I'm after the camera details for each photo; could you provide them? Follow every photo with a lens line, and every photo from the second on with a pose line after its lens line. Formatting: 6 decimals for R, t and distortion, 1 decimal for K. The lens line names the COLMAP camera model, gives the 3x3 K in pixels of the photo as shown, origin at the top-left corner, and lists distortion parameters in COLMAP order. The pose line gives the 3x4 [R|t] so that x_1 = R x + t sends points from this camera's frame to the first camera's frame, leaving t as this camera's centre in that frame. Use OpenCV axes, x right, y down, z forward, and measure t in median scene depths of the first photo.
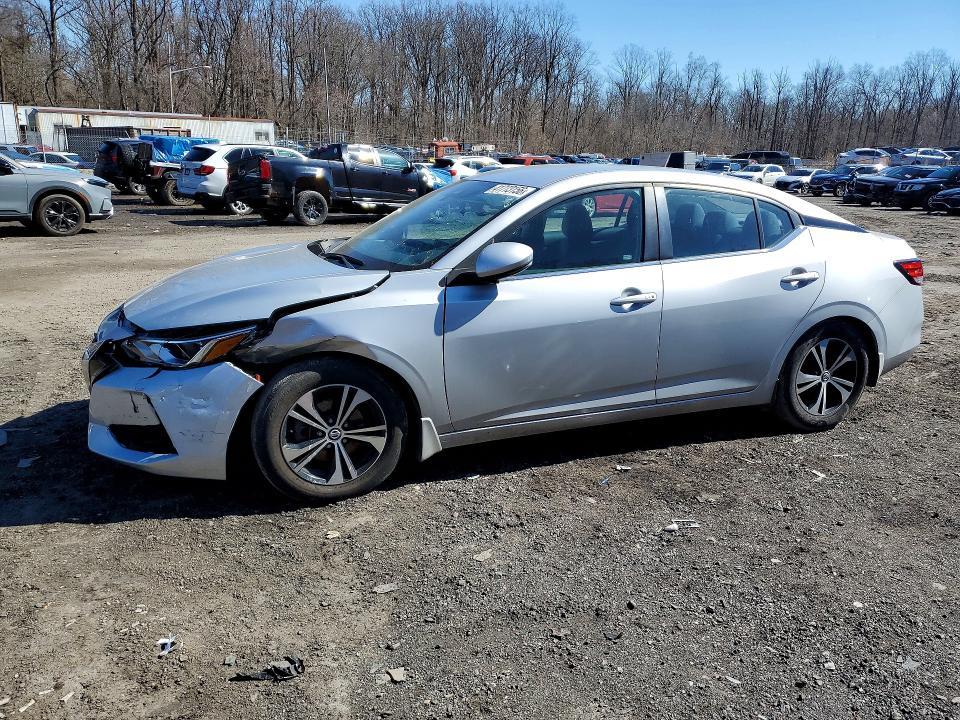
lens RADIAL K [[746.5, 0, 484.1], [0, 746.5, 362.7], [0, 0, 1]] dist [0.014030, -0.001933]
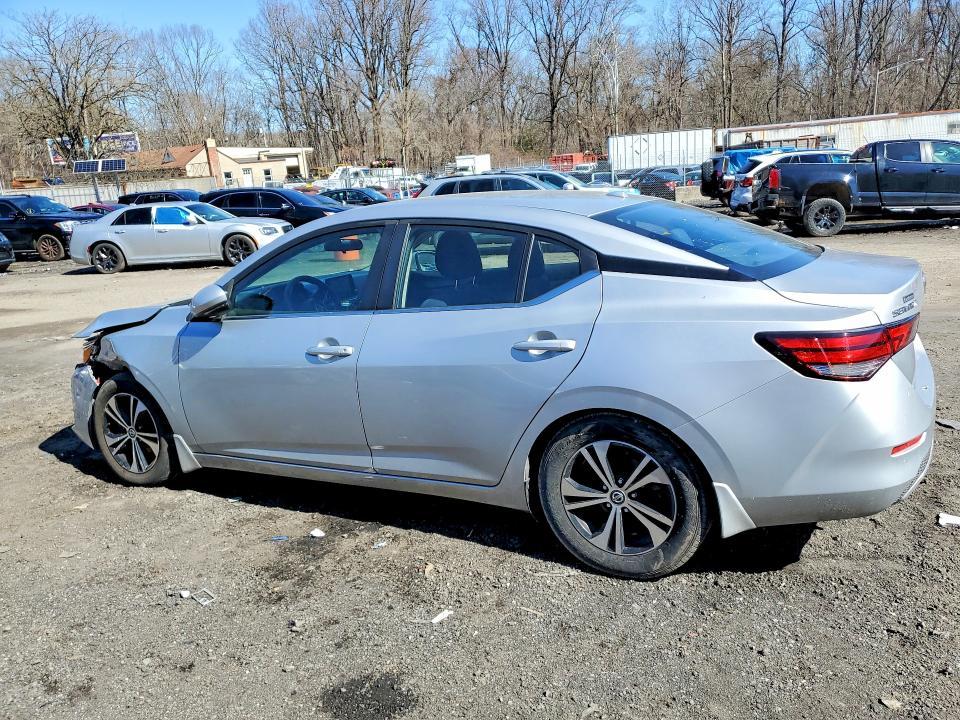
lens RADIAL K [[741.0, 0, 481.7], [0, 741.0, 341.8], [0, 0, 1]] dist [0.028785, -0.004056]
pose [[0.654885, 0.093938, -0.749868, 0.870657], [-0.119066, 0.992677, 0.020371, -0.118945], [0.746290, 0.075943, 0.661274, 0.473372]]
